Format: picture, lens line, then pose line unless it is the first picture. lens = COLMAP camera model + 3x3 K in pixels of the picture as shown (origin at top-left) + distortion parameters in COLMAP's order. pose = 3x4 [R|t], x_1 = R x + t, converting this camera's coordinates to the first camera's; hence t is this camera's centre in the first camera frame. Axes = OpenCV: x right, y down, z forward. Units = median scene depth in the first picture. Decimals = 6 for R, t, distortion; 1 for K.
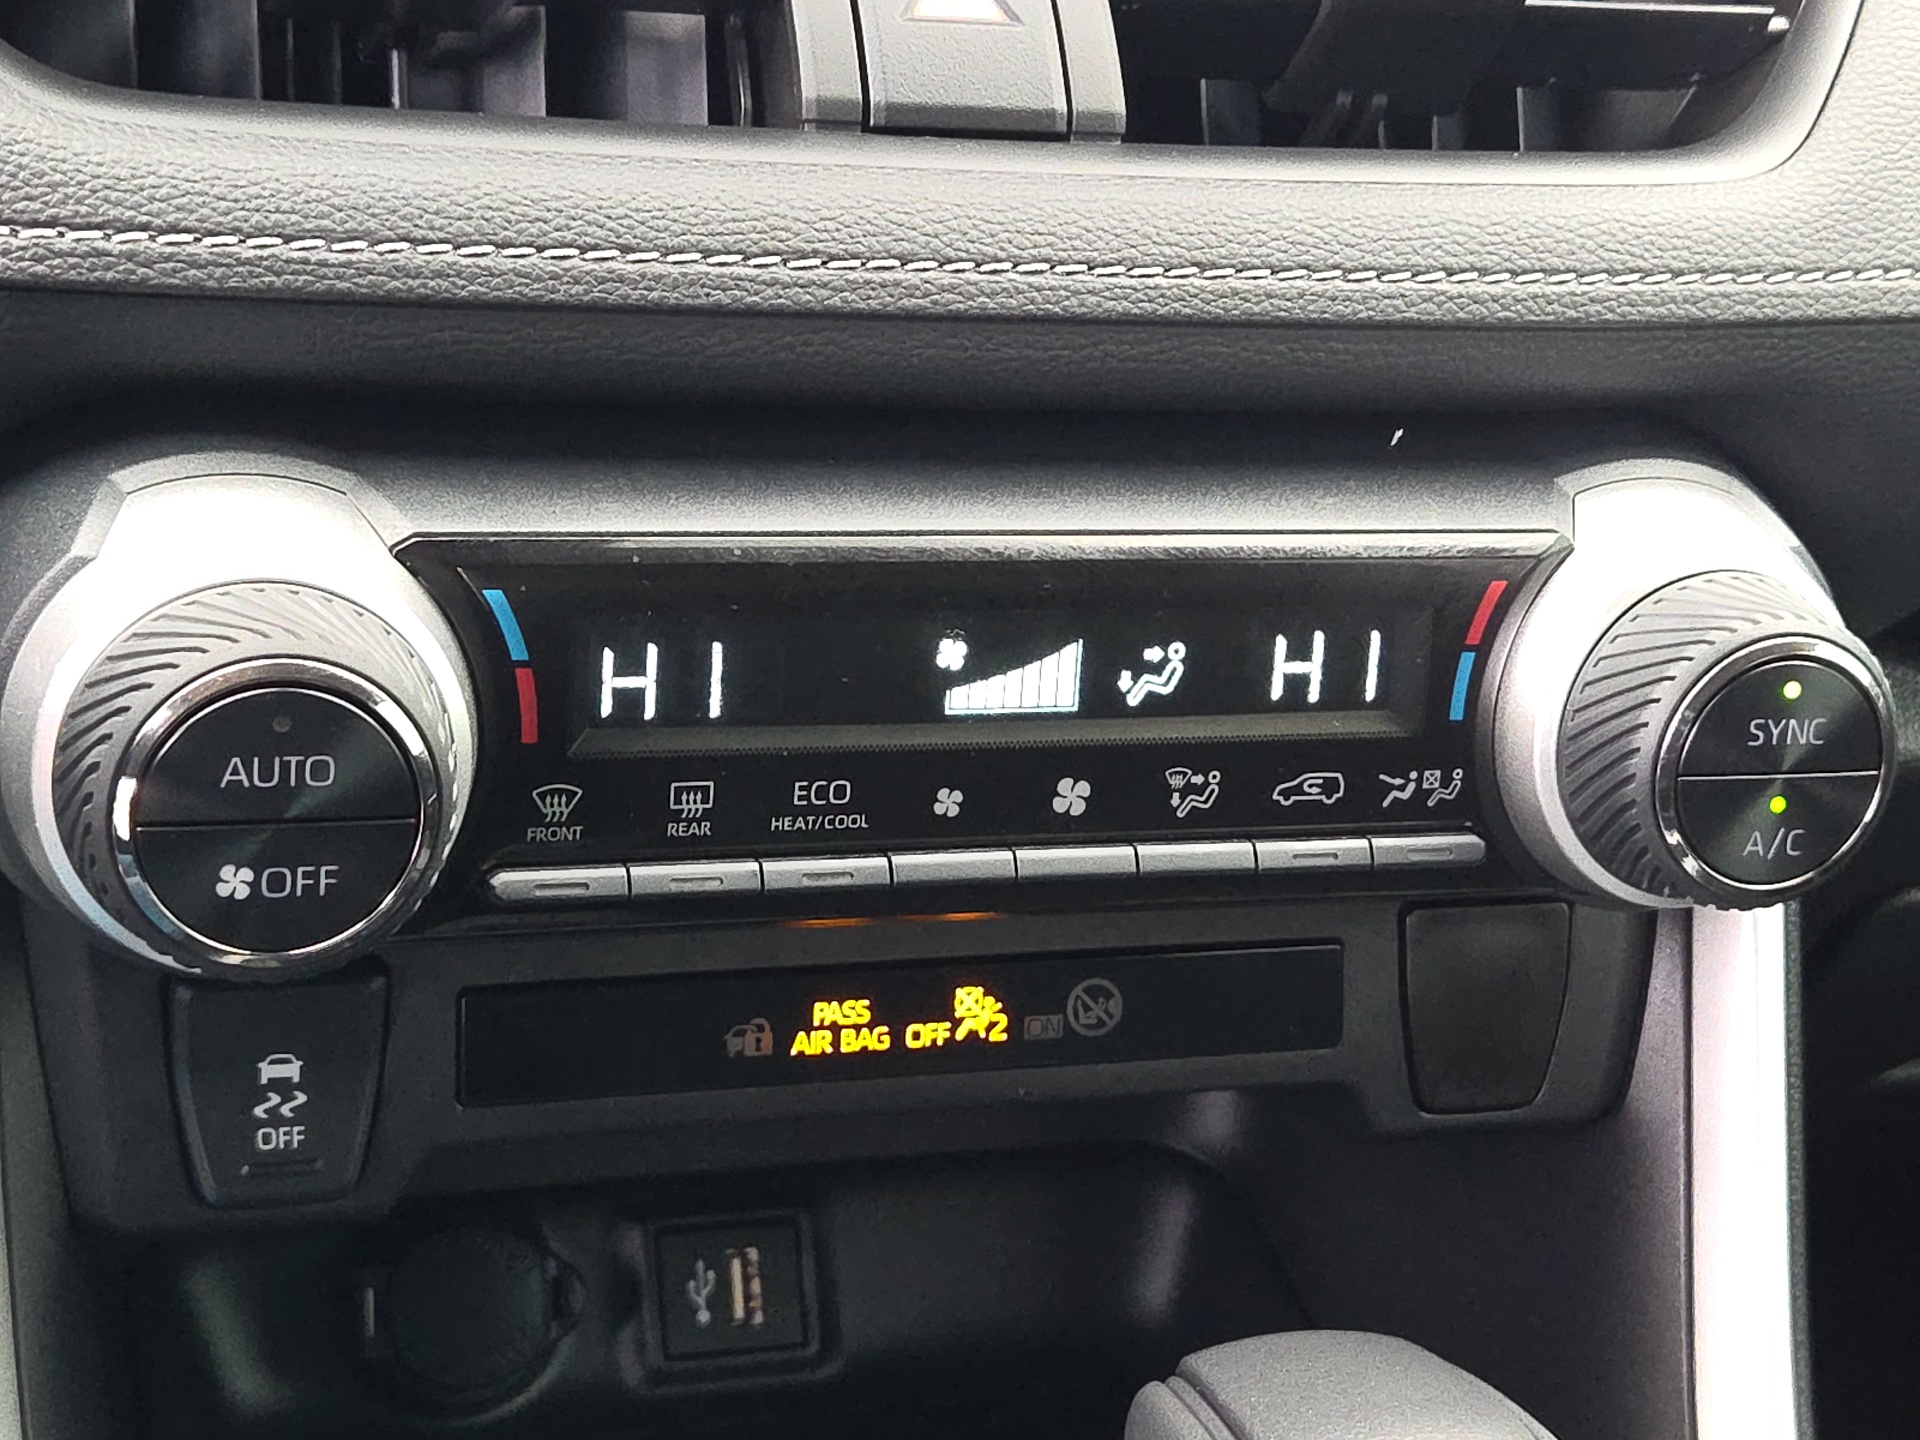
lens RADIAL K [[3350.8, 0, 992.5], [0, 3350.8, 685.9], [0, 0, 1]] dist [0.079488, 0.000000]
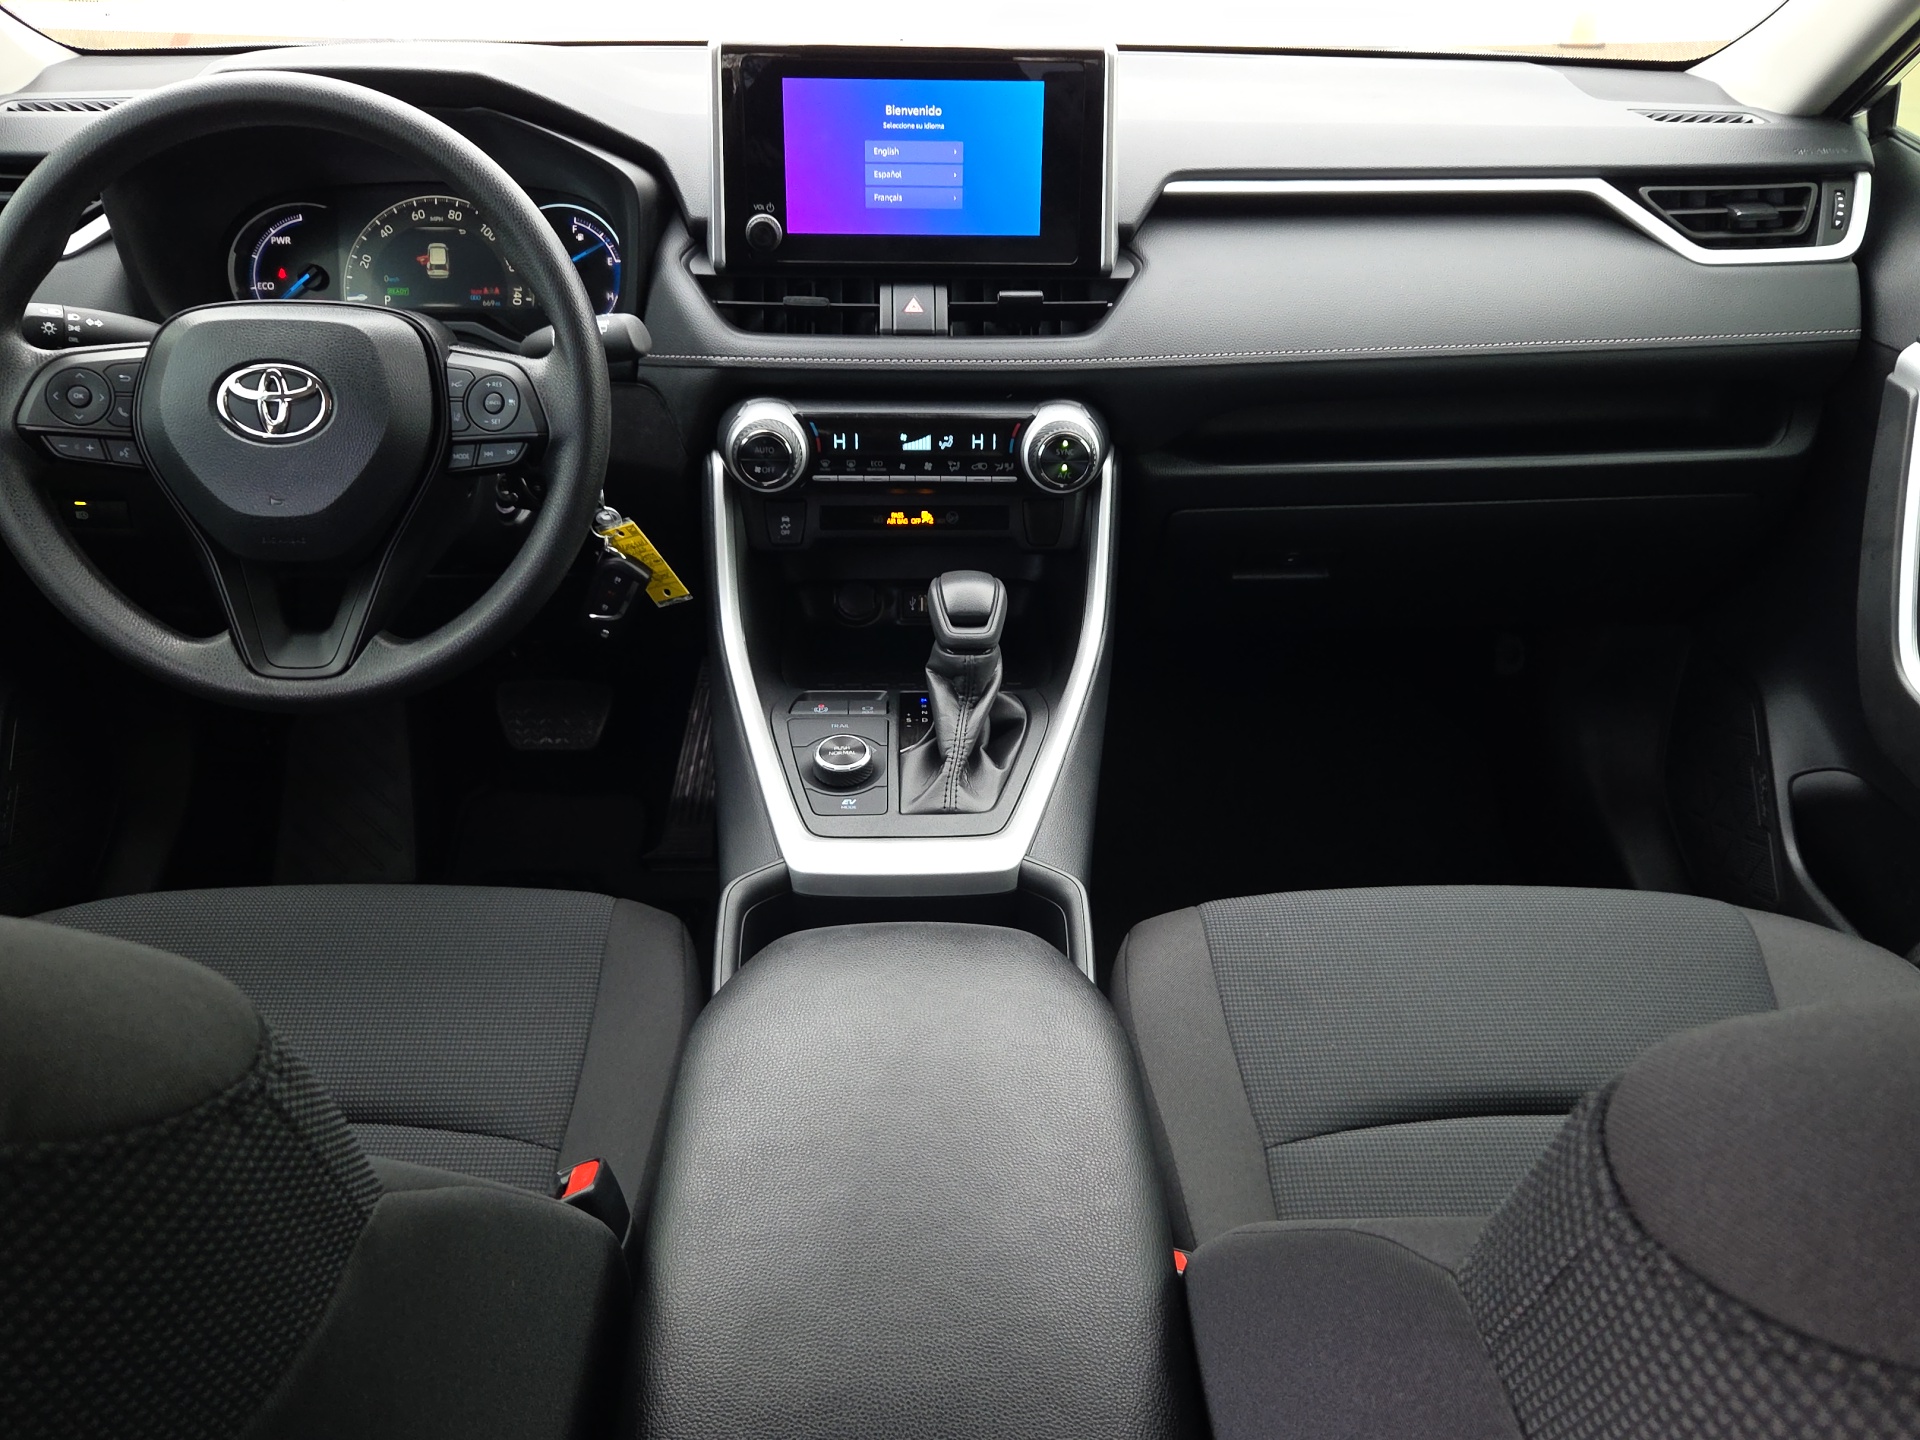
lens RADIAL K [[1598.5, 0, 958.2], [0, 1598.5, 696.1], [0, 0, 1]] dist [0.068635, -0.055166]
pose [[0.952711, 0.034816, -0.301876, 0.794014], [-0.019803, 0.998417, 0.052652, 0.246803], [0.303231, -0.044184, 0.951892, -1.285331]]
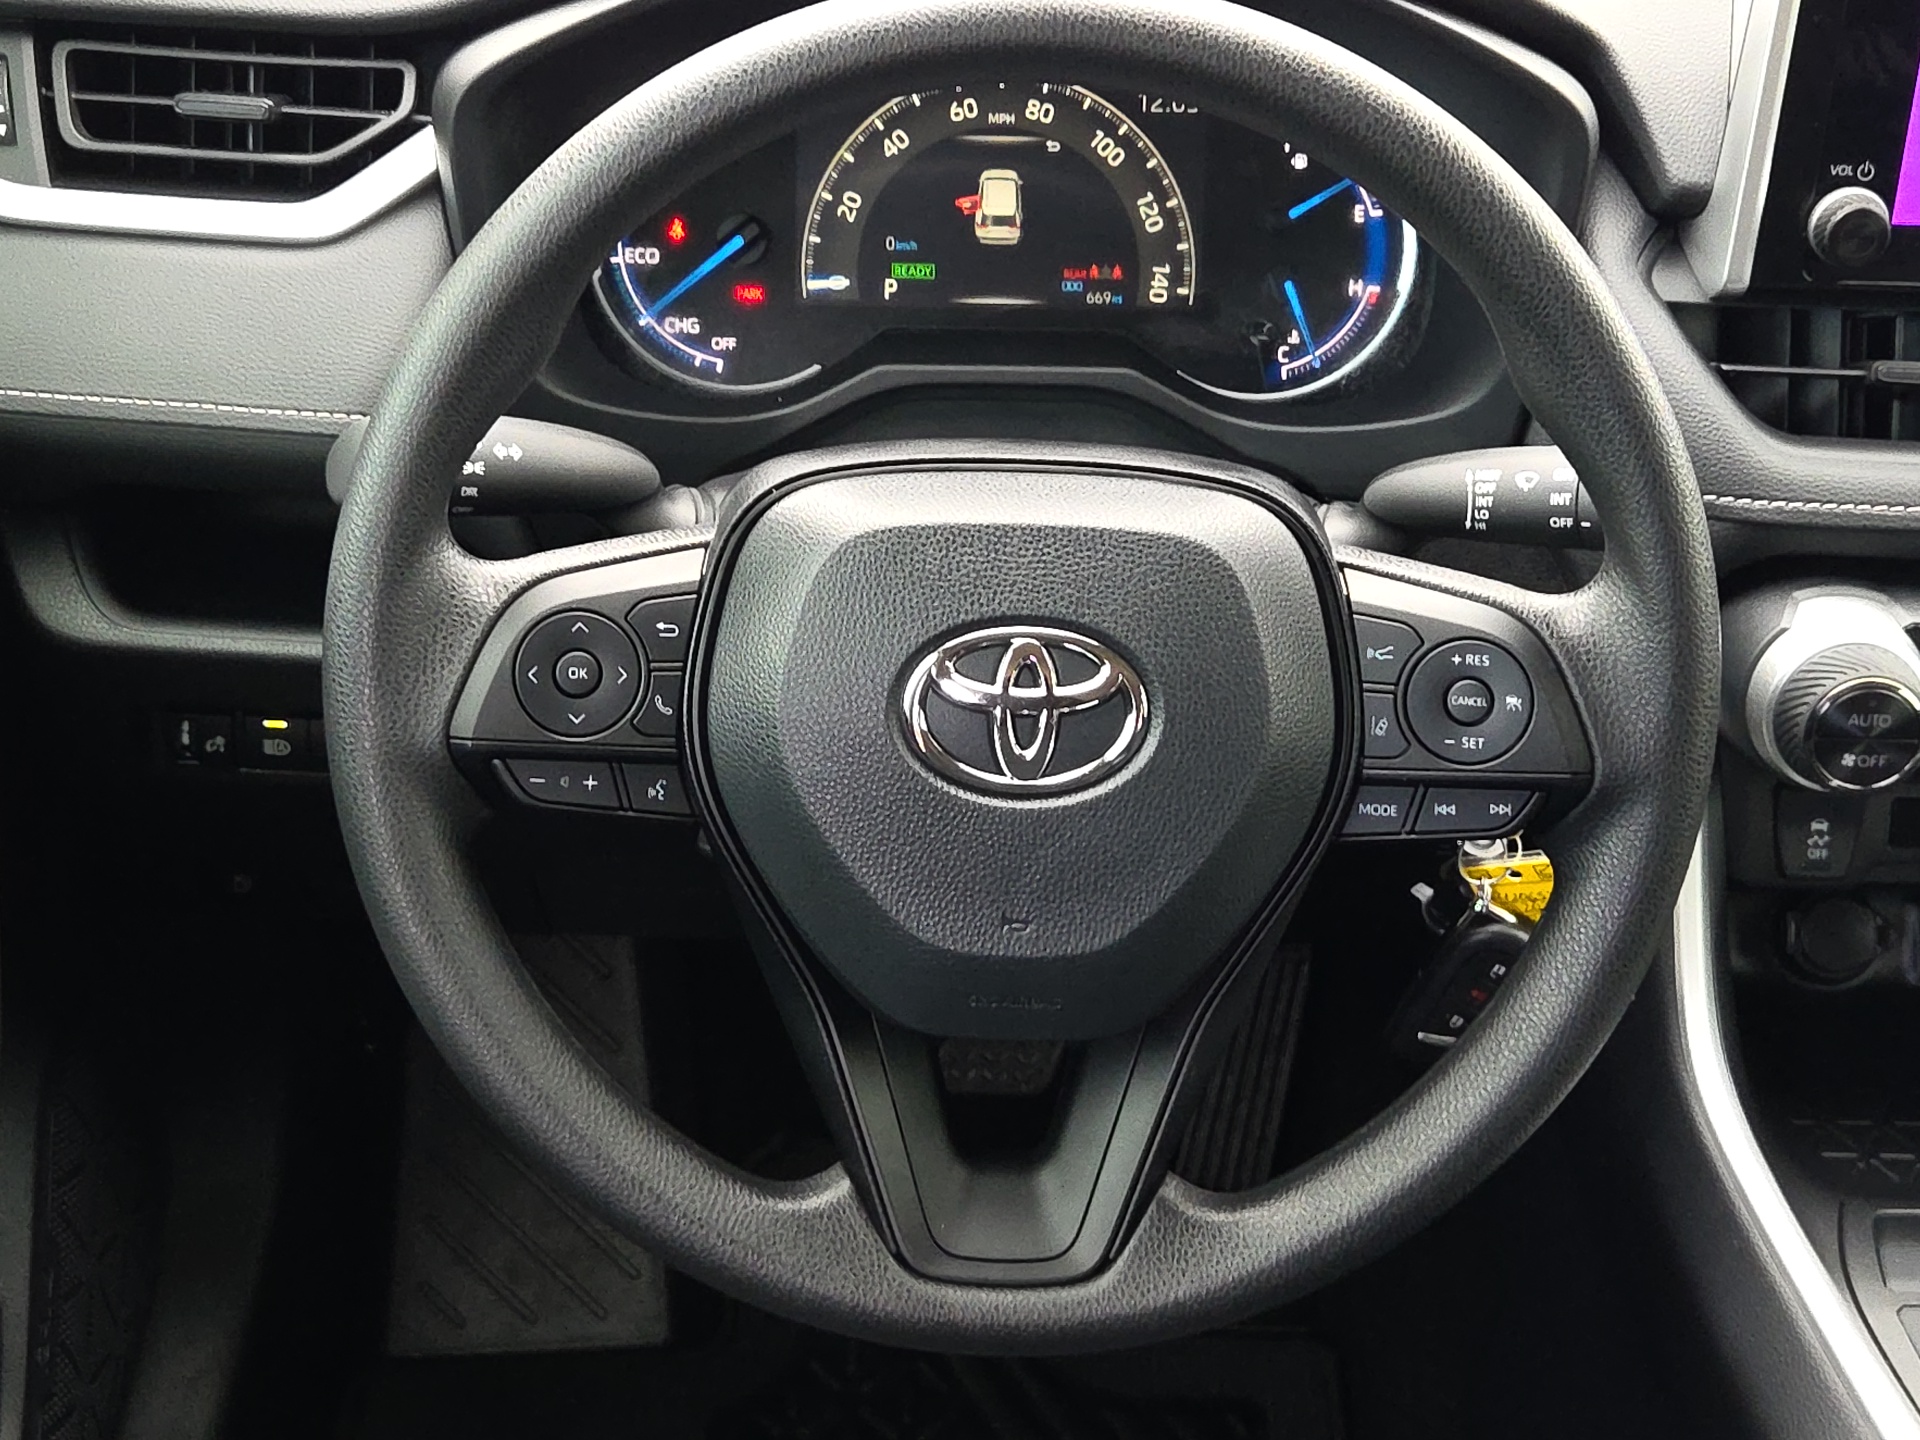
lens RADIAL K [[2931.7, 0, 969.4], [0, 2931.7, 681.7], [0, 0, 1]] dist [0.092795, 0.000000]
pose [[0.950191, 0.073243, -0.302940, -0.152474], [-0.047320, 0.994629, 0.092052, -0.153977], [0.308055, -0.073132, 0.948553, -1.182229]]
